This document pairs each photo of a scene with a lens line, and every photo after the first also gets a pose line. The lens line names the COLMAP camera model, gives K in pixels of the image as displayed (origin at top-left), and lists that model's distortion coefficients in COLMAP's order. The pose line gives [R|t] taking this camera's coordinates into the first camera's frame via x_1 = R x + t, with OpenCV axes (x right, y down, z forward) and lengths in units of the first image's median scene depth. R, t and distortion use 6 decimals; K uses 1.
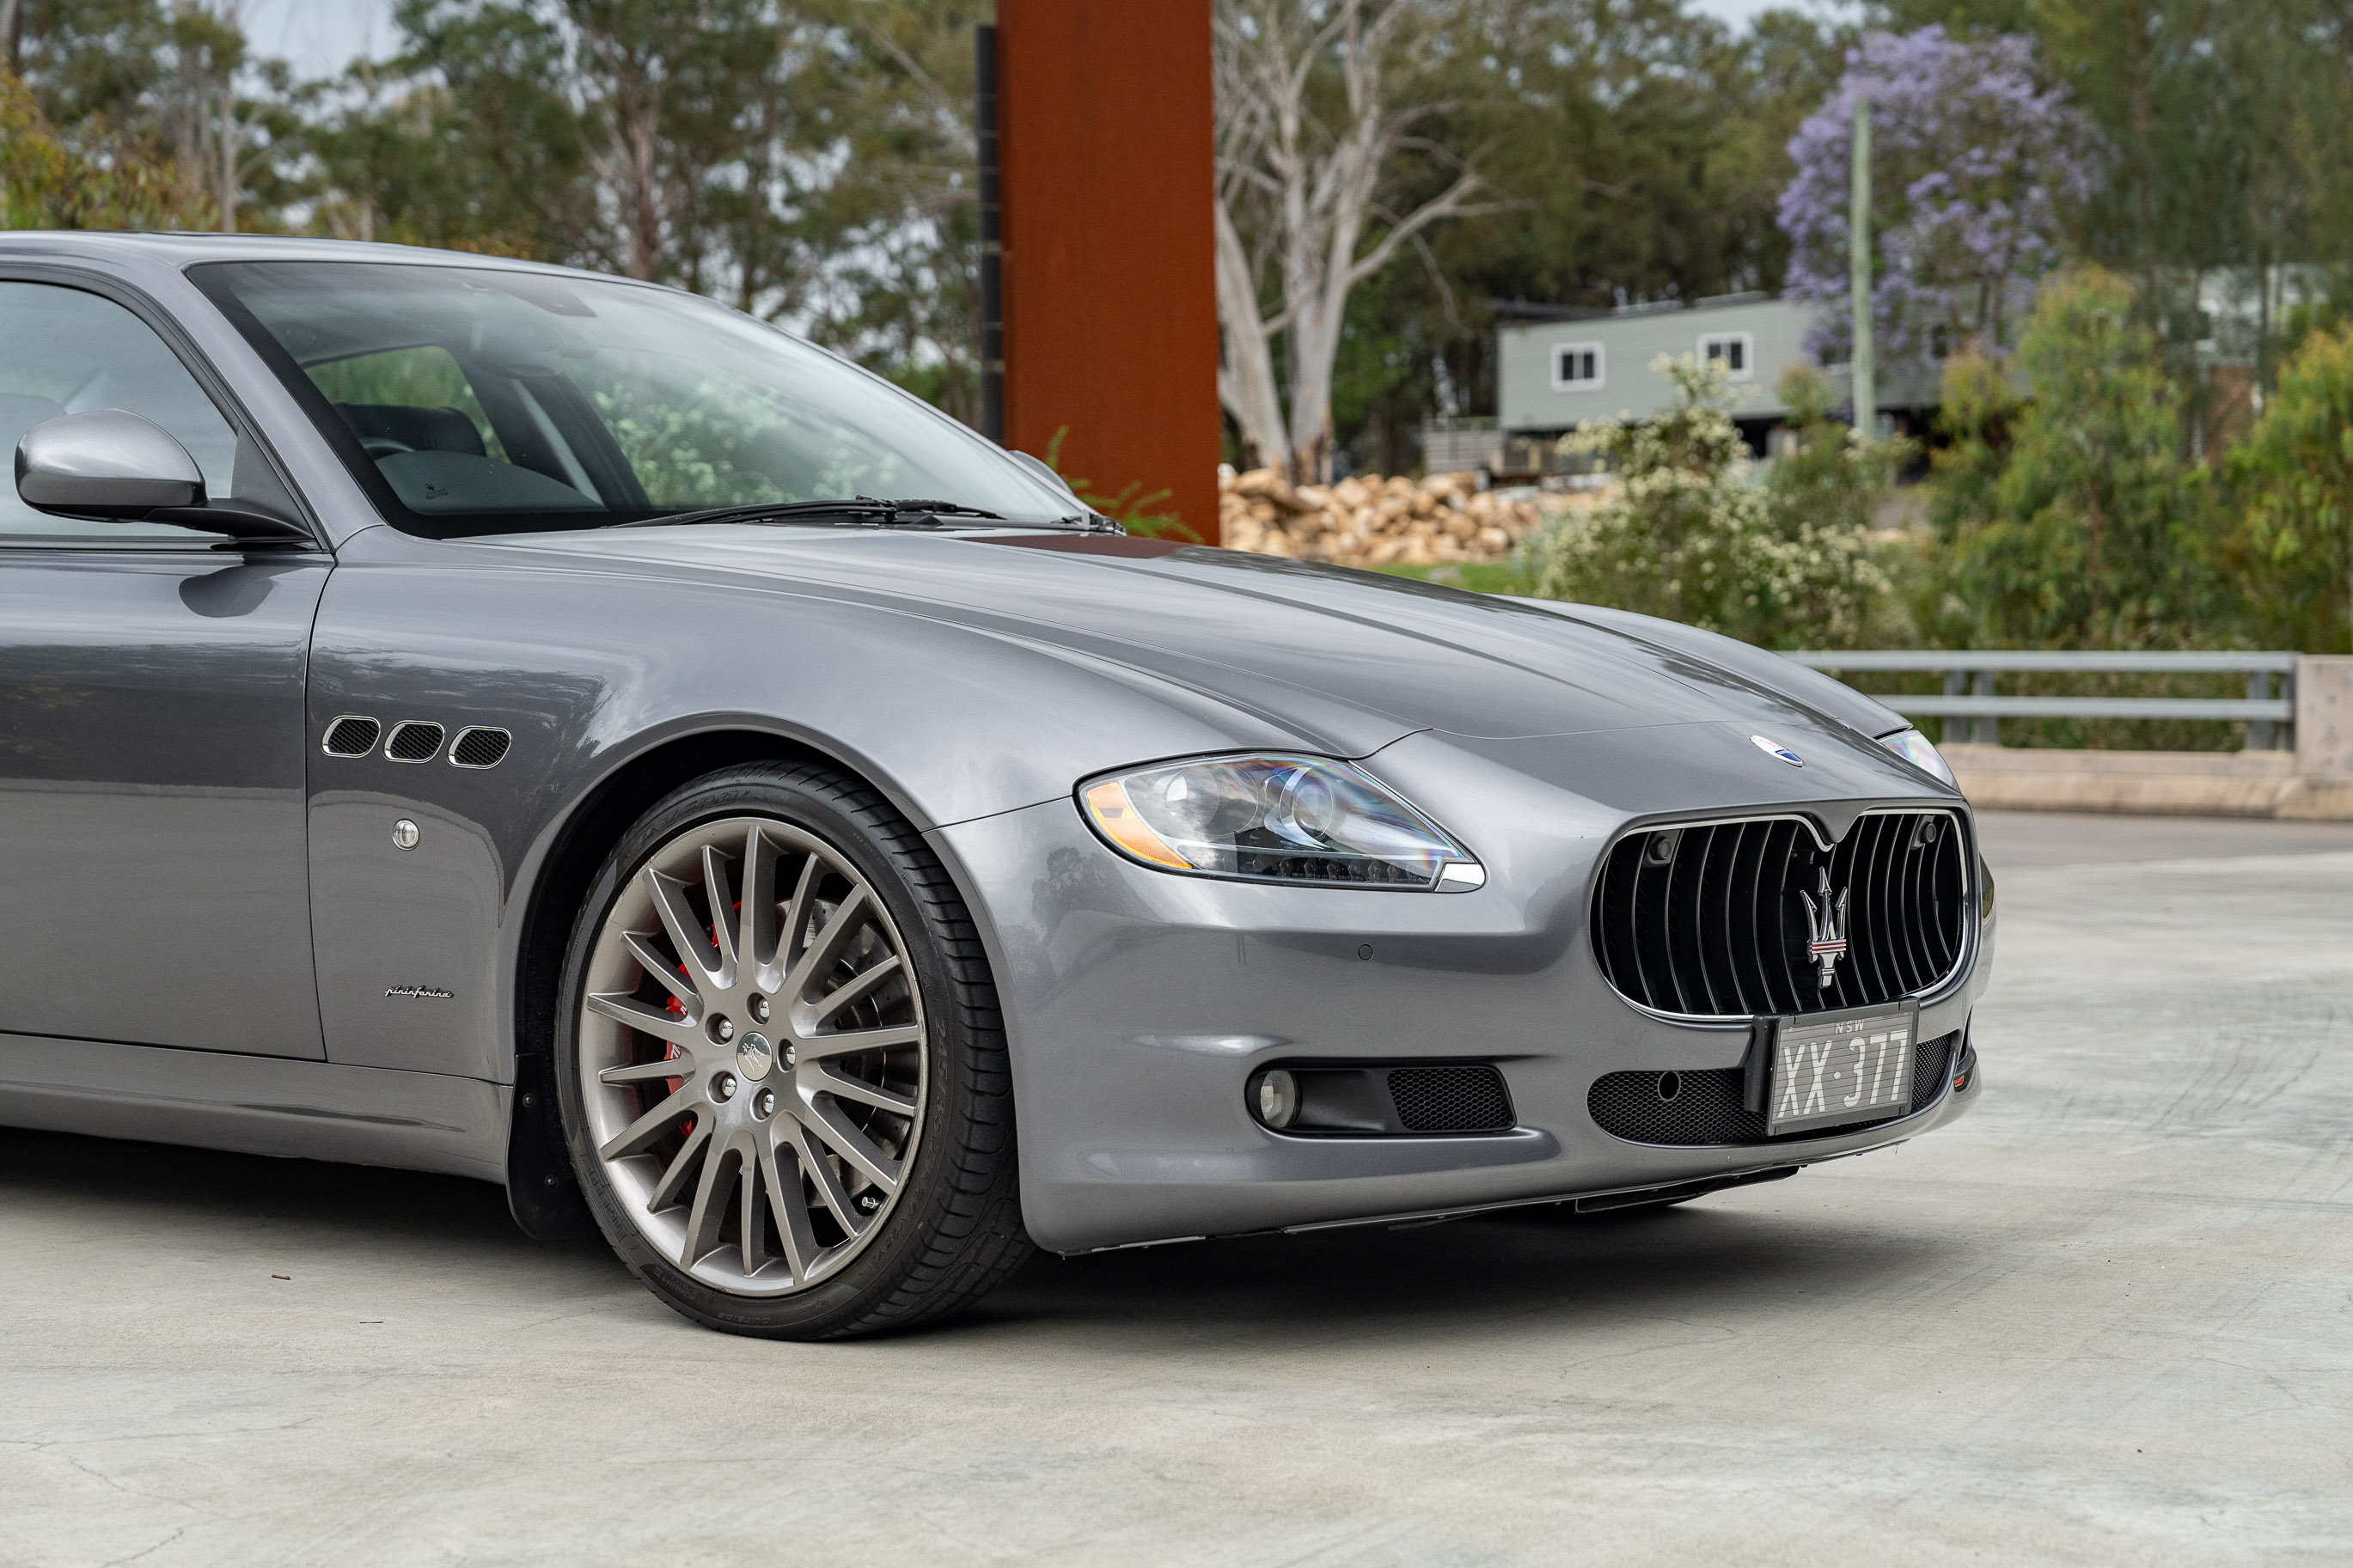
lens RADIAL K [[4701.9, 0, 1176.5], [0, 4701.9, 784.0], [0, 0, 1]] dist [0.011149, 0.134847]
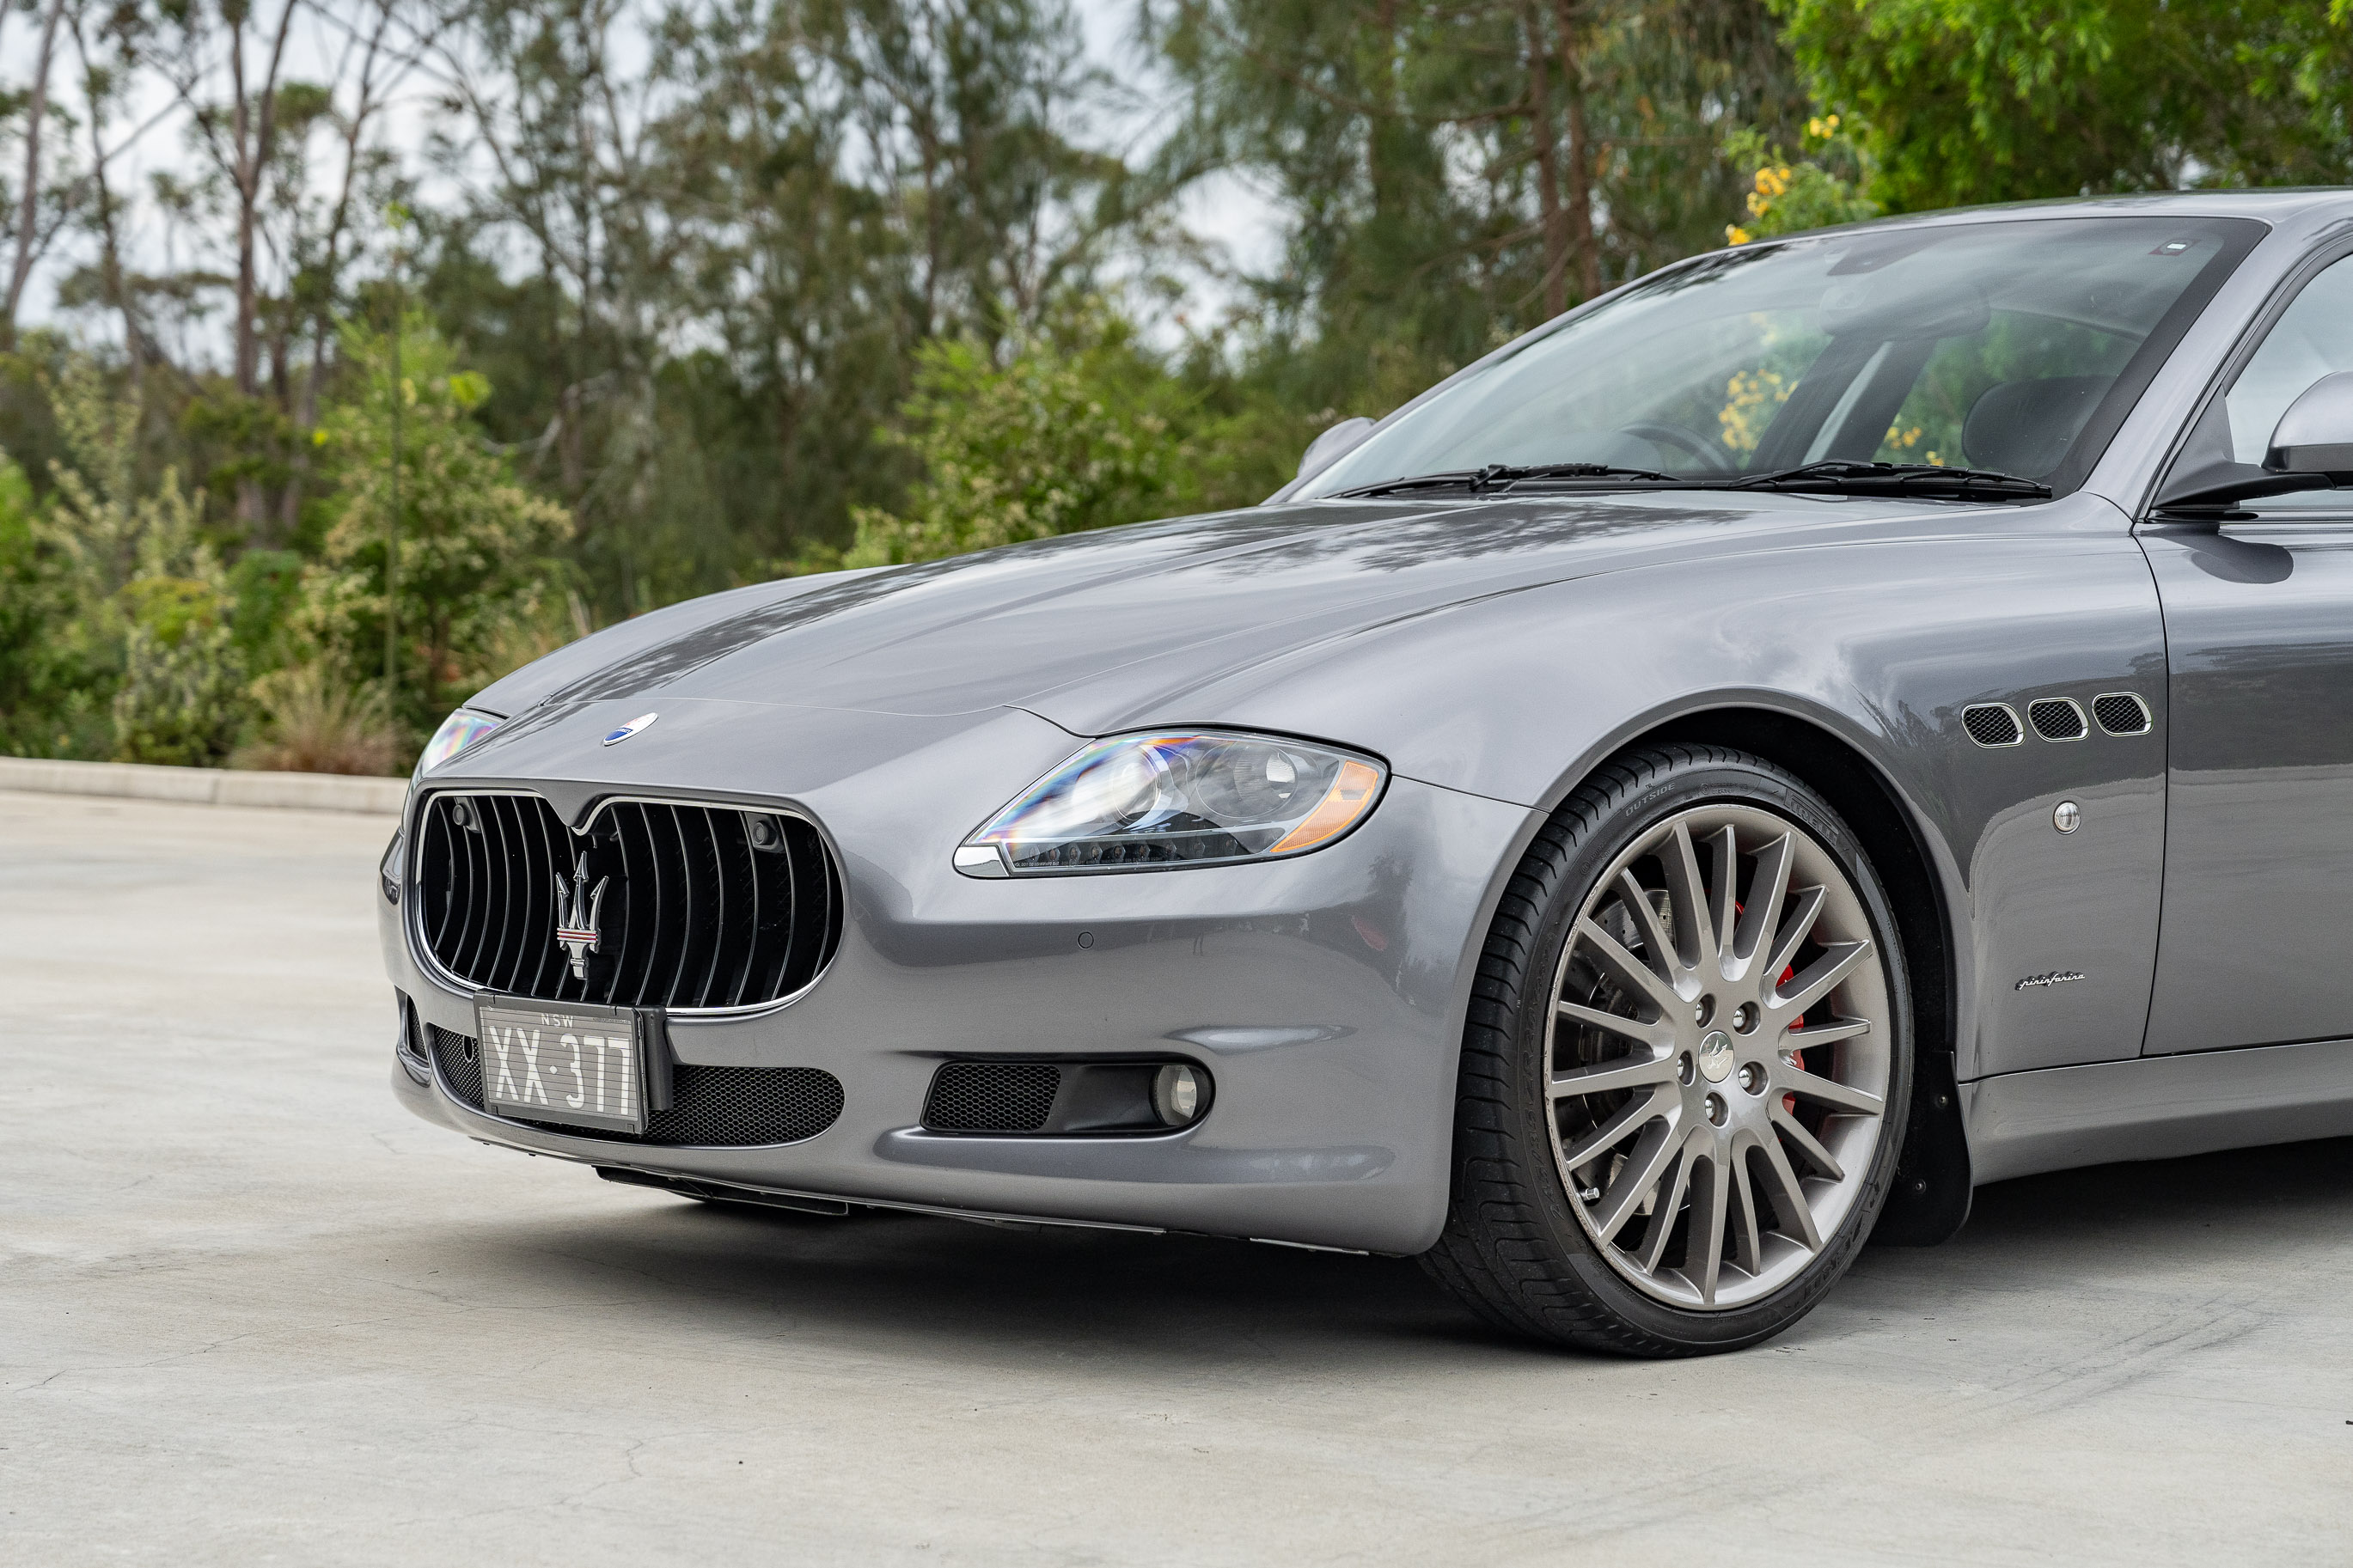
lens RADIAL K [[4776.2, 0, 1110.7], [0, 4776.2, 752.6], [0, 0, 1]] dist [0.005141, -0.268248]
pose [[-0.183156, 0.026680, -0.982722, 1.084794], [-0.028962, 0.999051, 0.032522, -0.037432], [0.982657, 0.034418, -0.182210, 1.304513]]
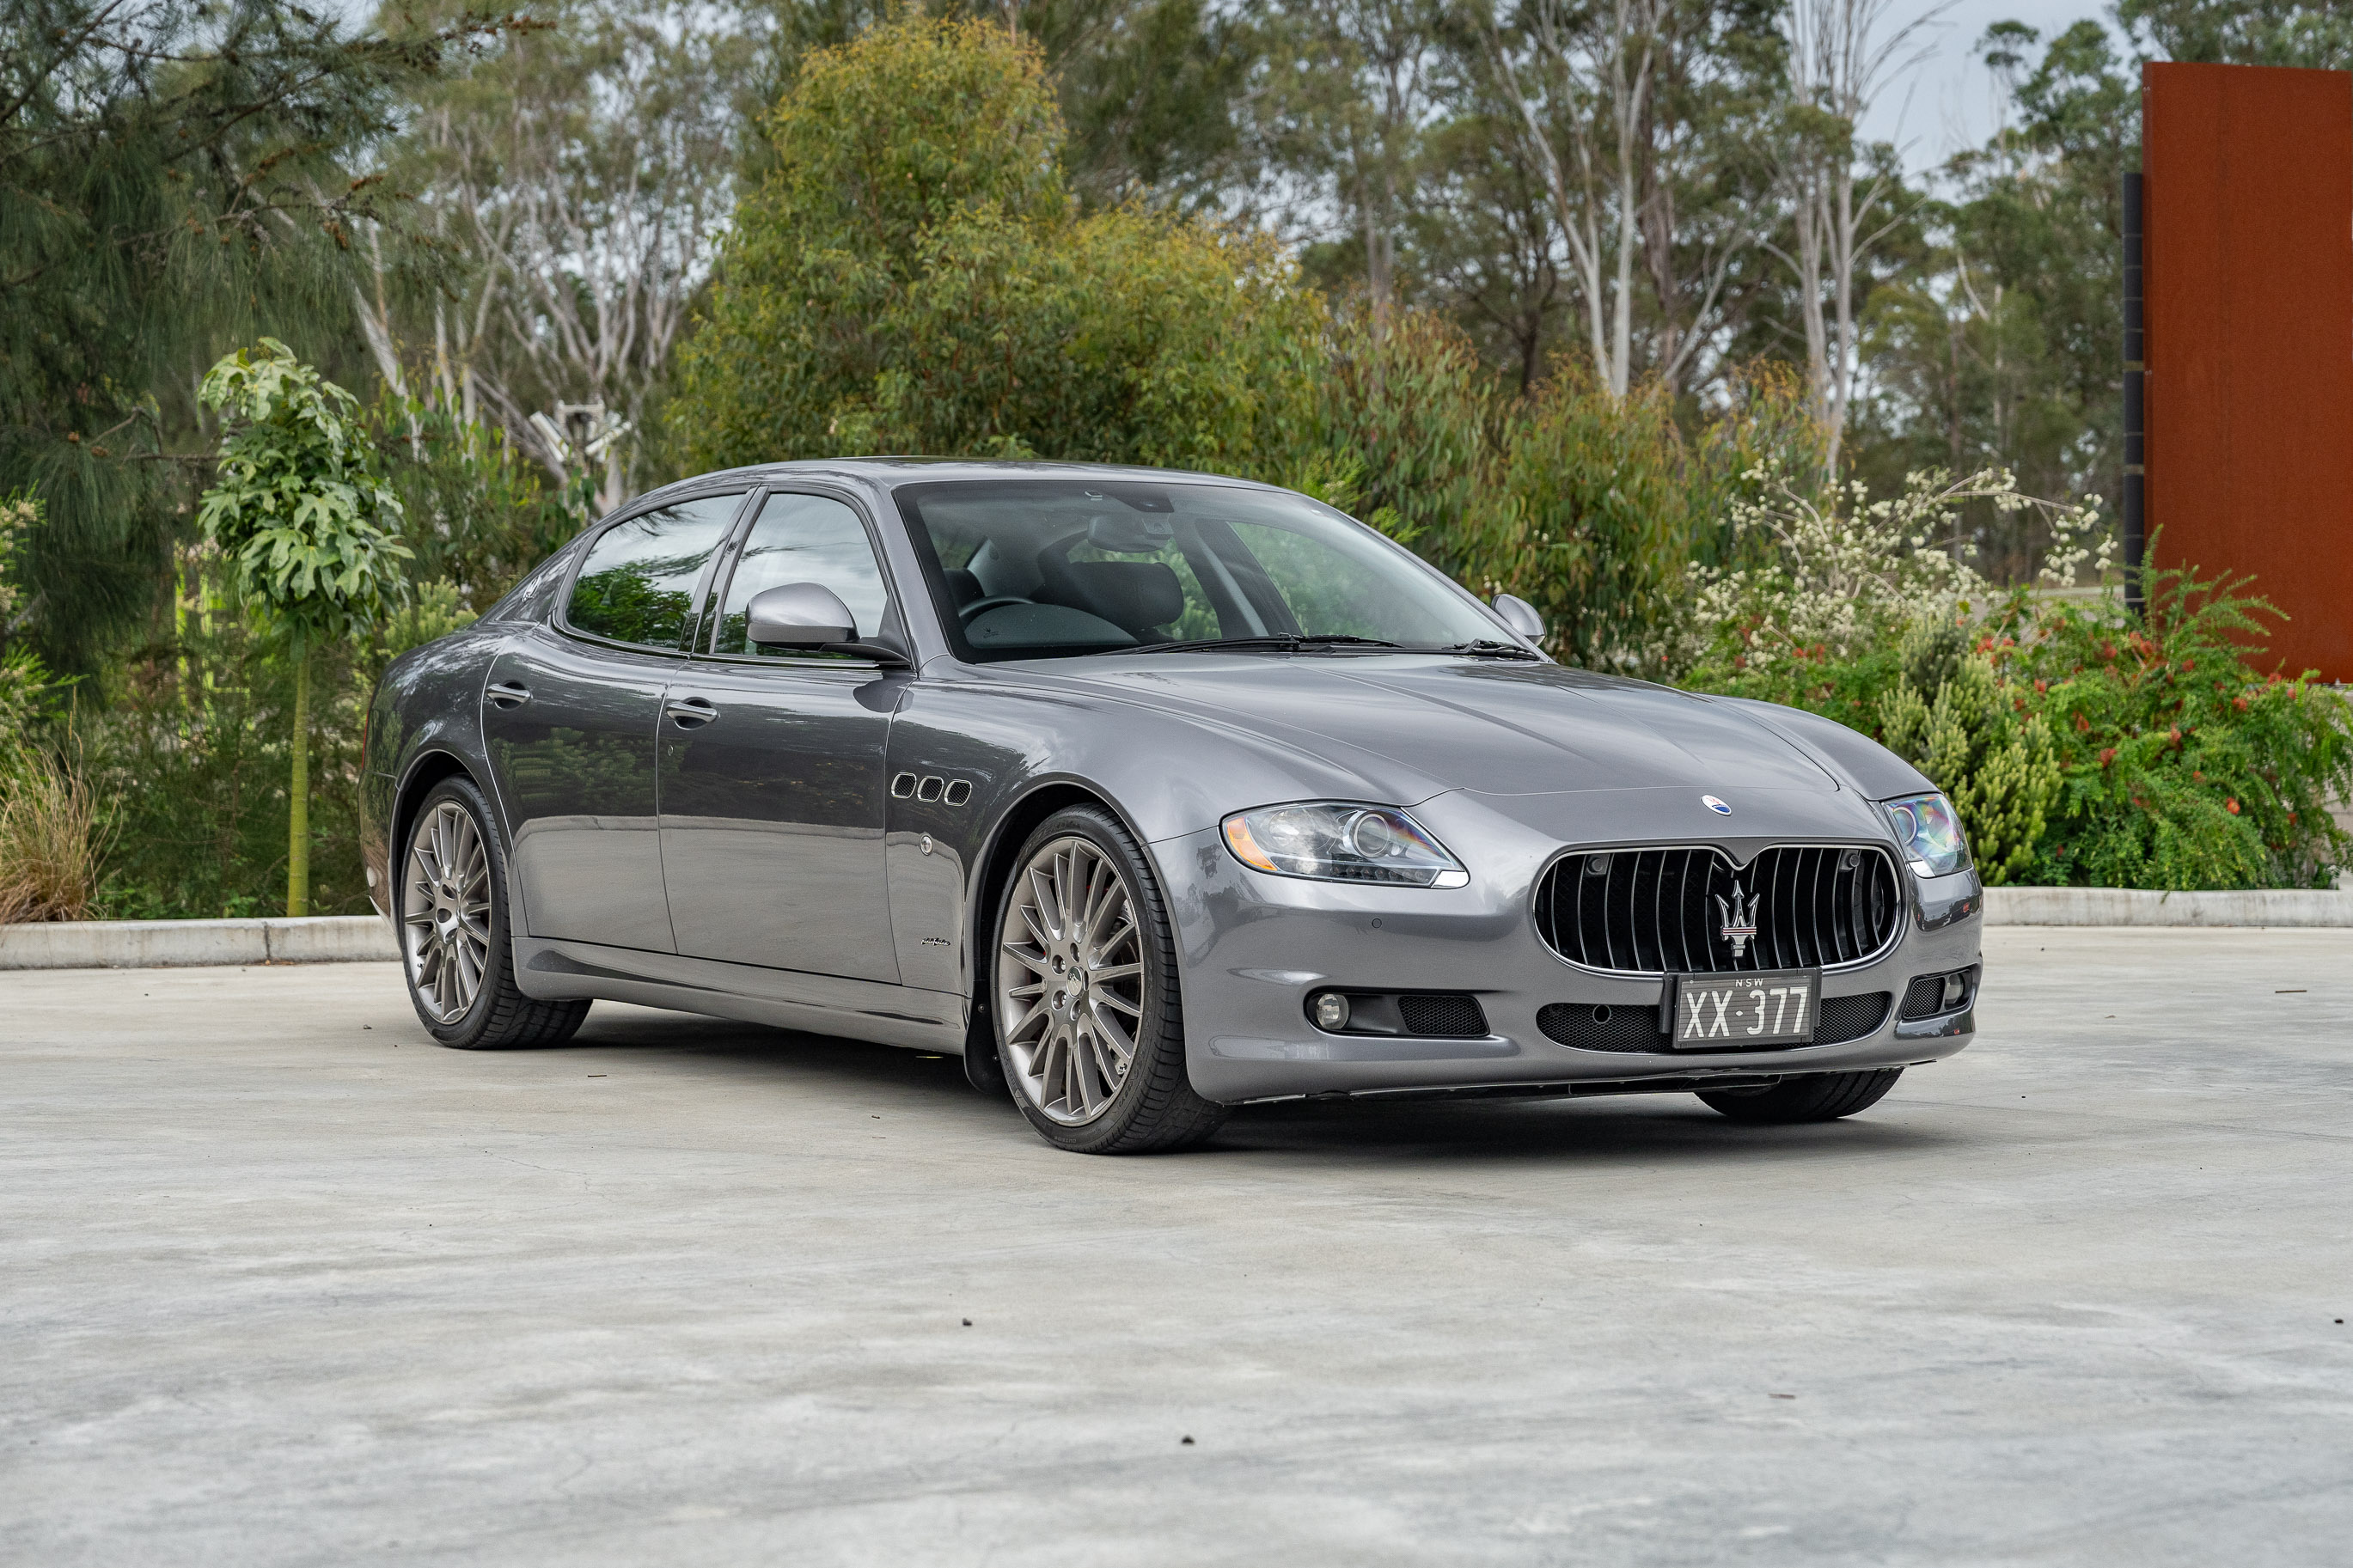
lens RADIAL K [[4539.0, 0, 1176.5], [0, 4539.0, 784.0], [0, 0, 1]] dist [0.006705, -0.030997]
pose [[0.939429, 0.011842, -0.342539, 0.487360], [-0.015359, 0.999854, -0.007554, 0.000071], [0.342399, 0.012358, 0.939473, -0.487151]]
